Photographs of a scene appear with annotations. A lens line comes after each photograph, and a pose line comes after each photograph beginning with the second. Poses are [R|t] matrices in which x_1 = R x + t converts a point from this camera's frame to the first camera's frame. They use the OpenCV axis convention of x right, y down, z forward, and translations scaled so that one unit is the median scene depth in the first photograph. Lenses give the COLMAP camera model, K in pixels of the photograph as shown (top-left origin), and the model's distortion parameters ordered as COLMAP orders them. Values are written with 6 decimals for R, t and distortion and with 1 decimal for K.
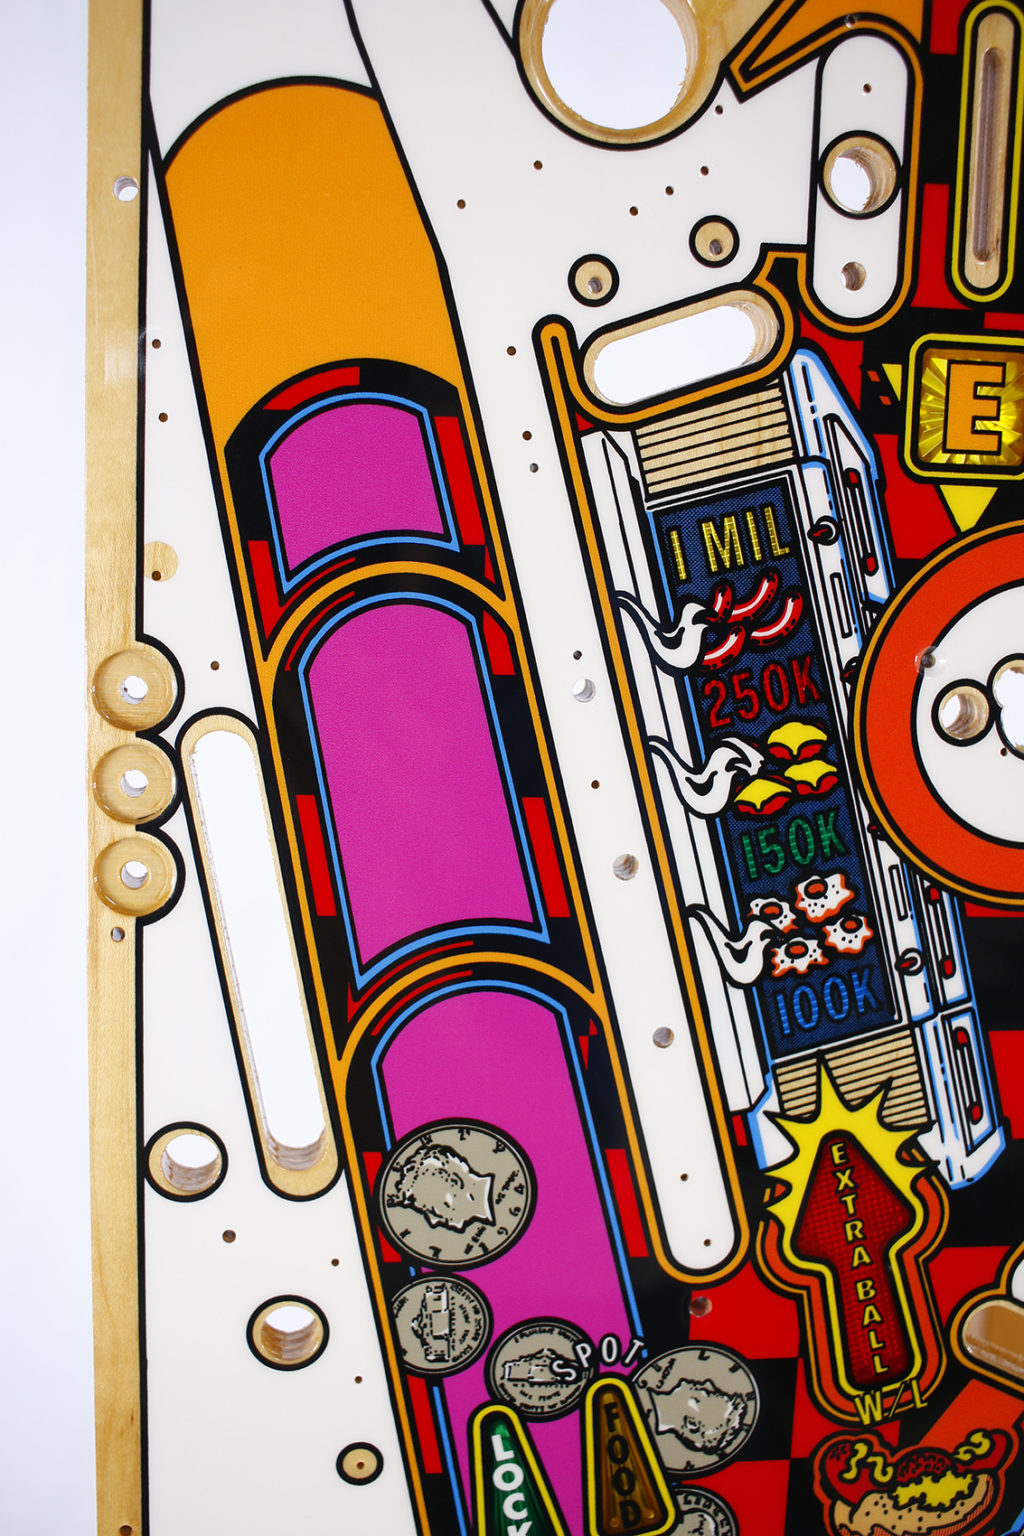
lens RADIAL K [[1736.4, 0, 512.0], [0, 1736.4, 768.0], [0, 0, 1]] dist [-0.132944, 0.118224]
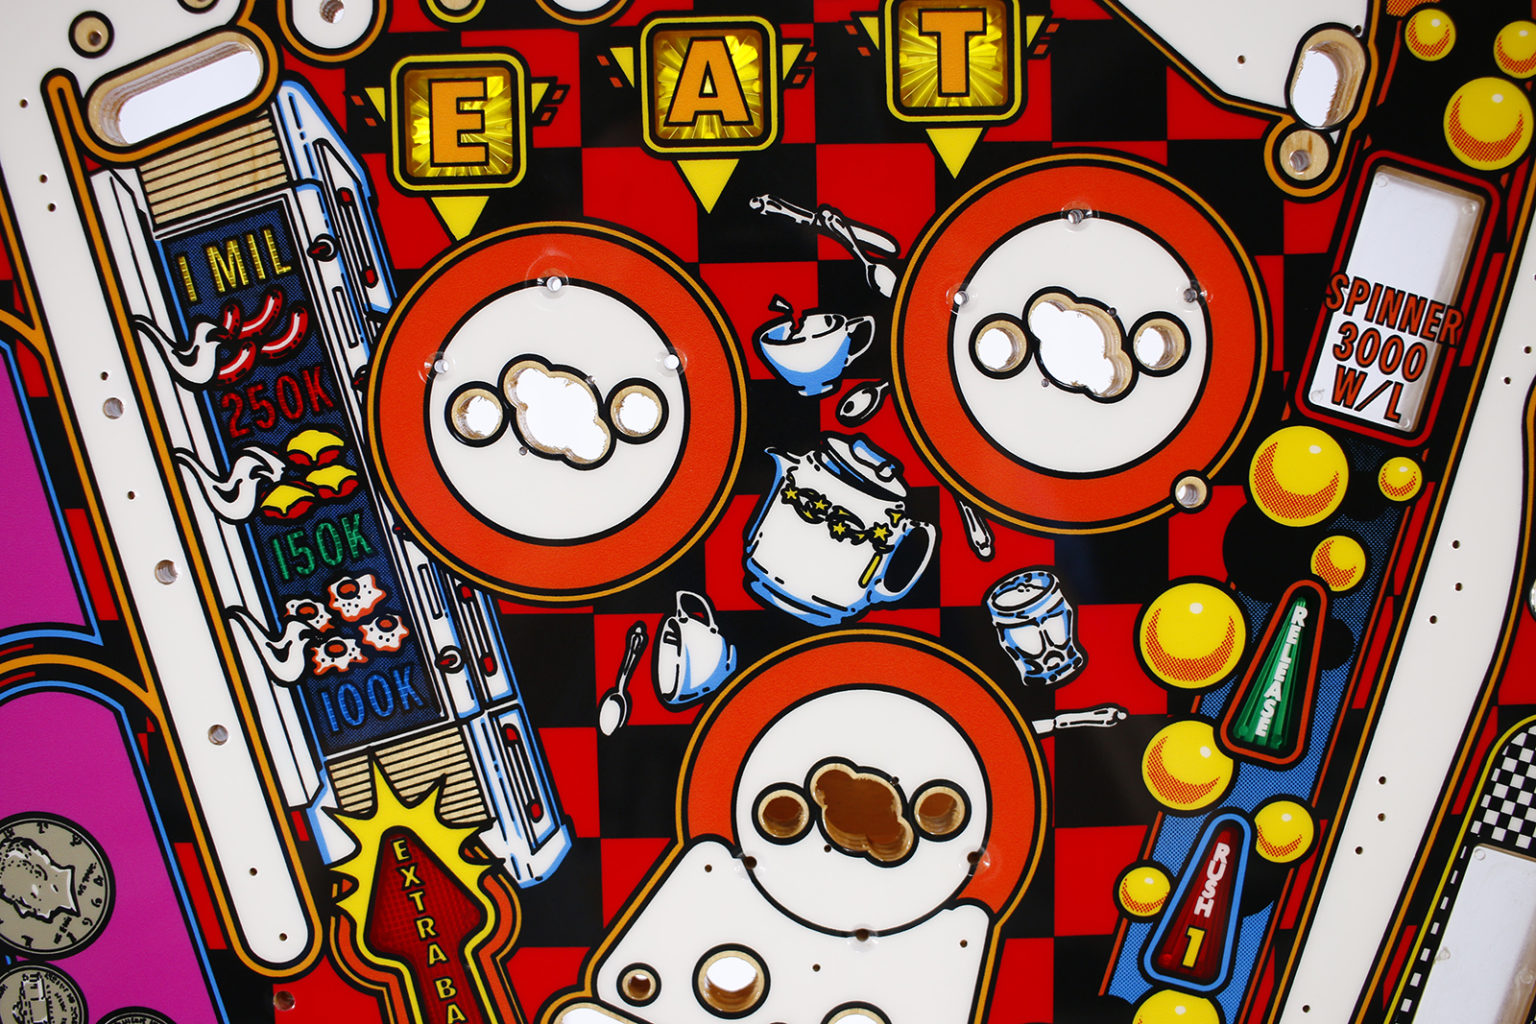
lens RADIAL K [[1736.4, 0, 768.0], [0, 1736.4, 512.0], [0, 0, 1]] dist [-0.132944, 0.118224]
pose [[0.992996, -0.039475, -0.111355, 0.564570], [0.031965, 0.997143, -0.068438, 0.106224], [0.113739, 0.064399, 0.991421, -0.009368]]
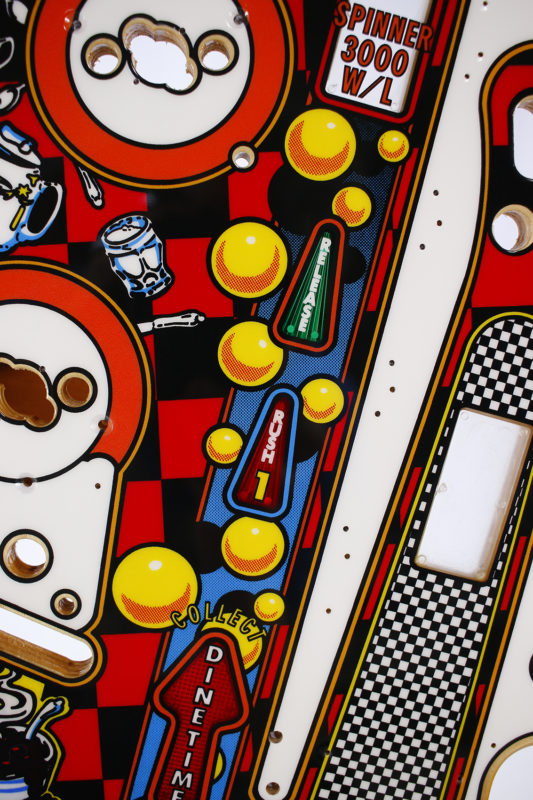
lens RADIAL K [[904.4, 0, 266.5], [0, 904.4, 400.0], [0, 0, 1]] dist [-0.132944, 0.118224]
pose [[0.995476, -0.064467, -0.069801, 0.769348], [0.060685, 0.996640, -0.055008, 0.287106], [0.073112, 0.050524, 0.996043, 0.311582]]
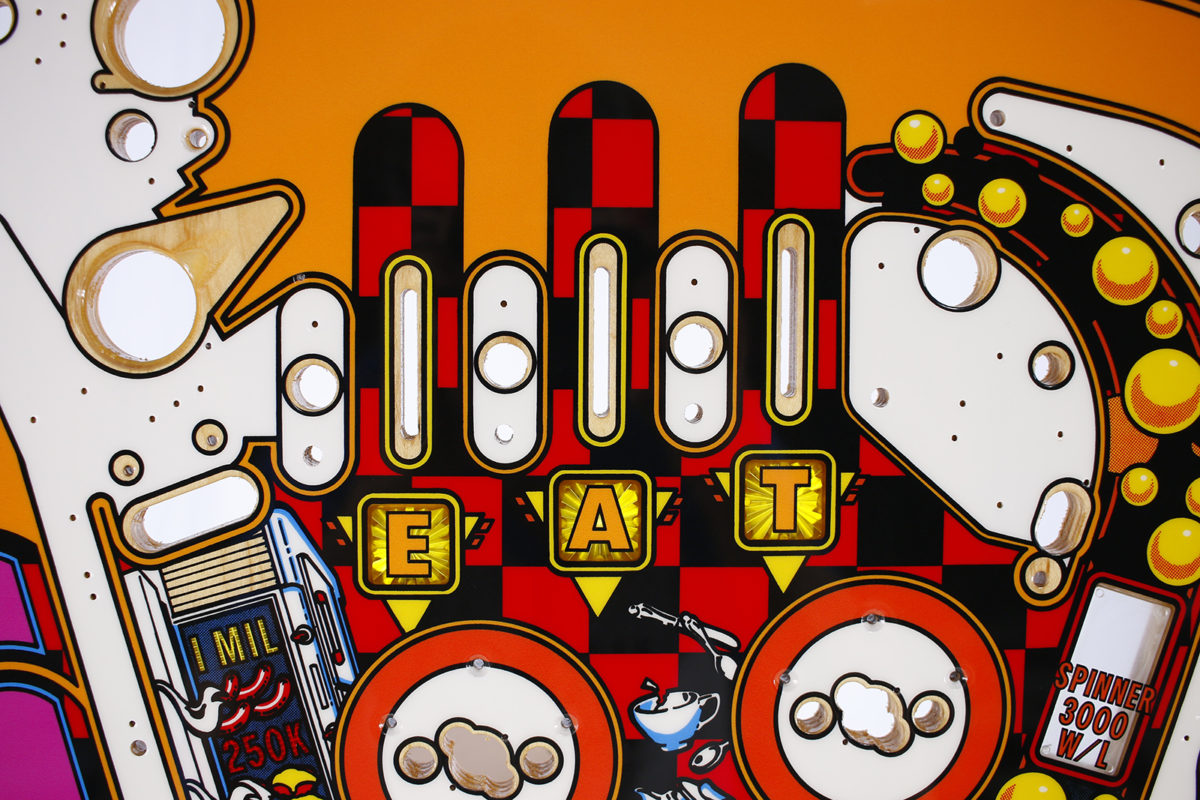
lens RADIAL K [[1356.6, 0, 600.0], [0, 1356.6, 400.0], [0, 0, 1]] dist [-0.132944, 0.118224]
pose [[0.996692, -0.019957, -0.078784, 0.509528], [0.012242, 0.995188, -0.097221, -0.217663], [0.080346, 0.095935, 0.992140, -0.077963]]
